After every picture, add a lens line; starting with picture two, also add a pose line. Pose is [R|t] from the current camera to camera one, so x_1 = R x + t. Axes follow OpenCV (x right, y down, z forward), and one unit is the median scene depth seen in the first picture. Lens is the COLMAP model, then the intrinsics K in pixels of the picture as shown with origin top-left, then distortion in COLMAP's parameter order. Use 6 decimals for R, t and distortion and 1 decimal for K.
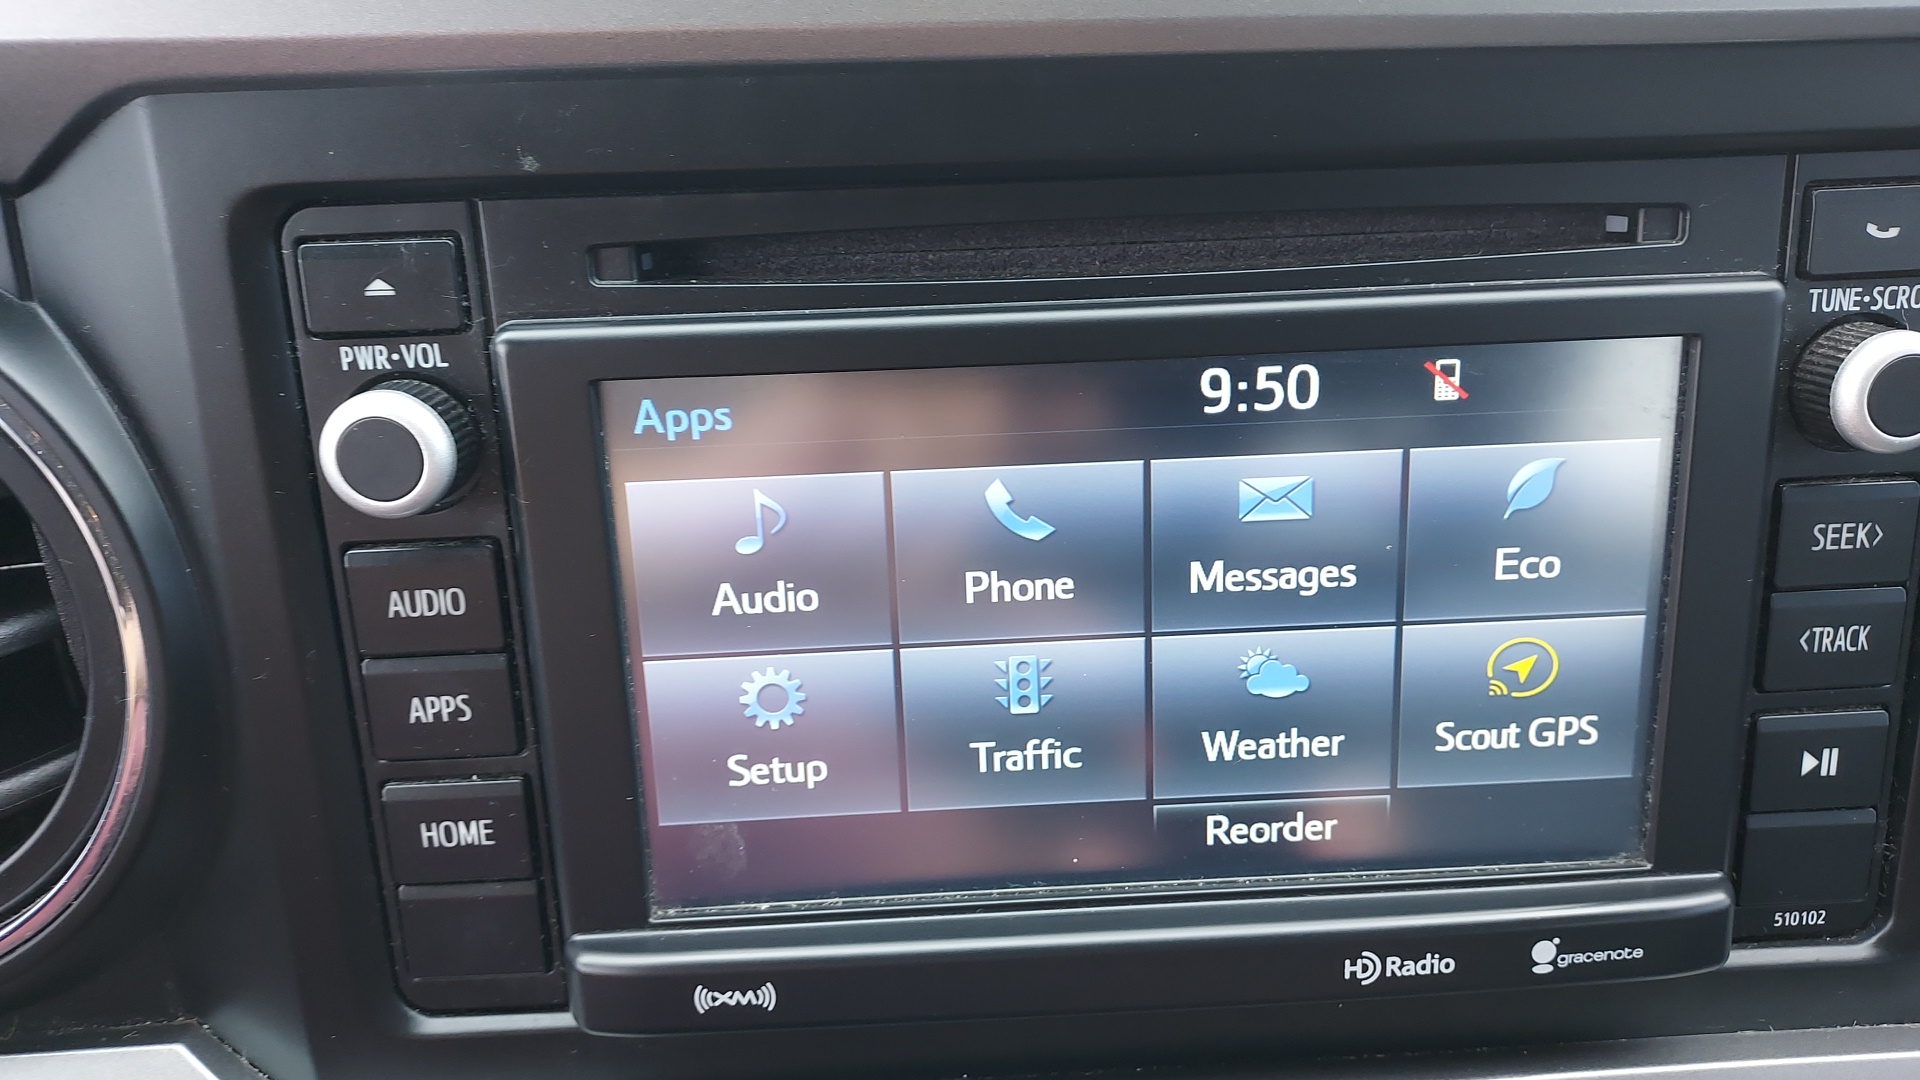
lens RADIAL K [[1421.1, 0, 983.6], [0, 1421.1, 543.6], [0, 0, 1]] dist [0.005116, 0.047722]
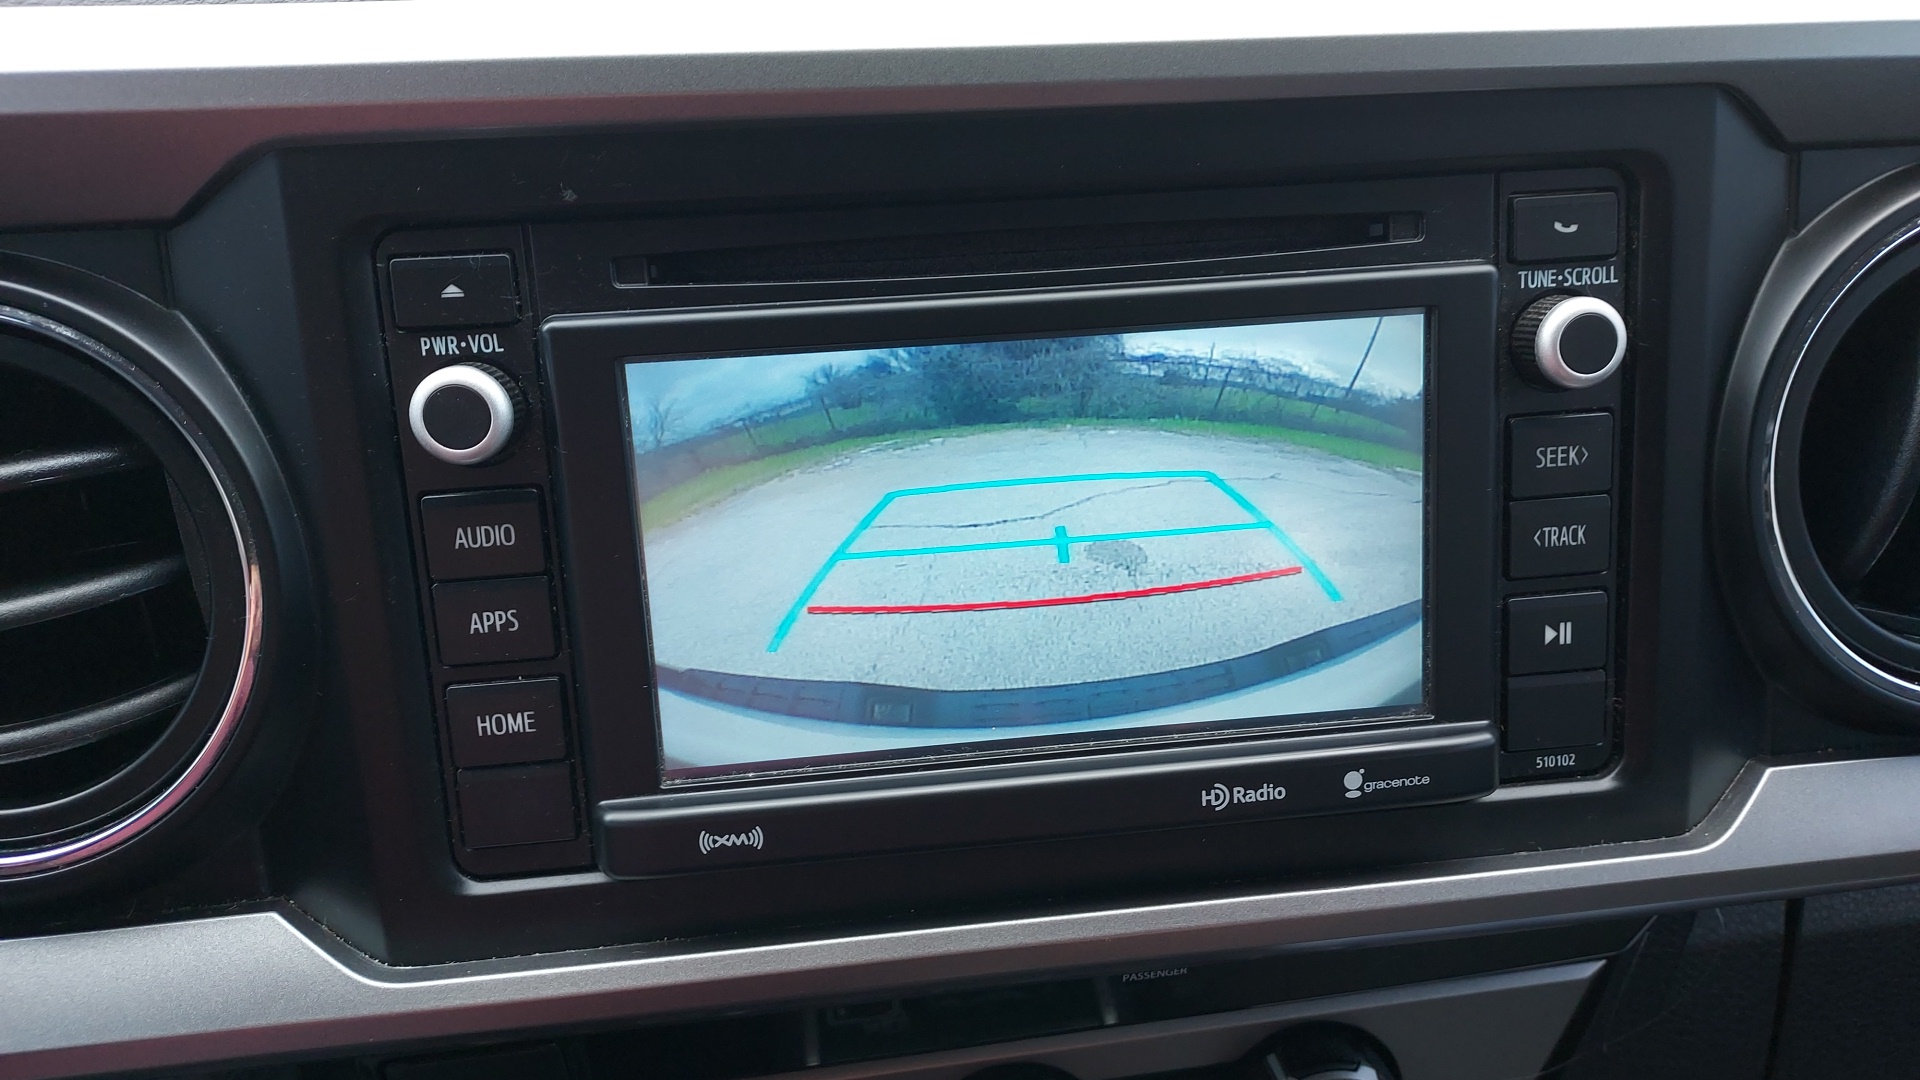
lens RADIAL K [[1334.0, 0, 959.9], [0, 1334.0, 516.6], [0, 0, 1]] dist [0.100929, -0.062405]
pose [[0.998549, -0.032673, 0.042804, -0.011335], [0.035458, 0.997190, -0.065995, 0.115110], [-0.040528, 0.067417, 0.996901, -0.232596]]
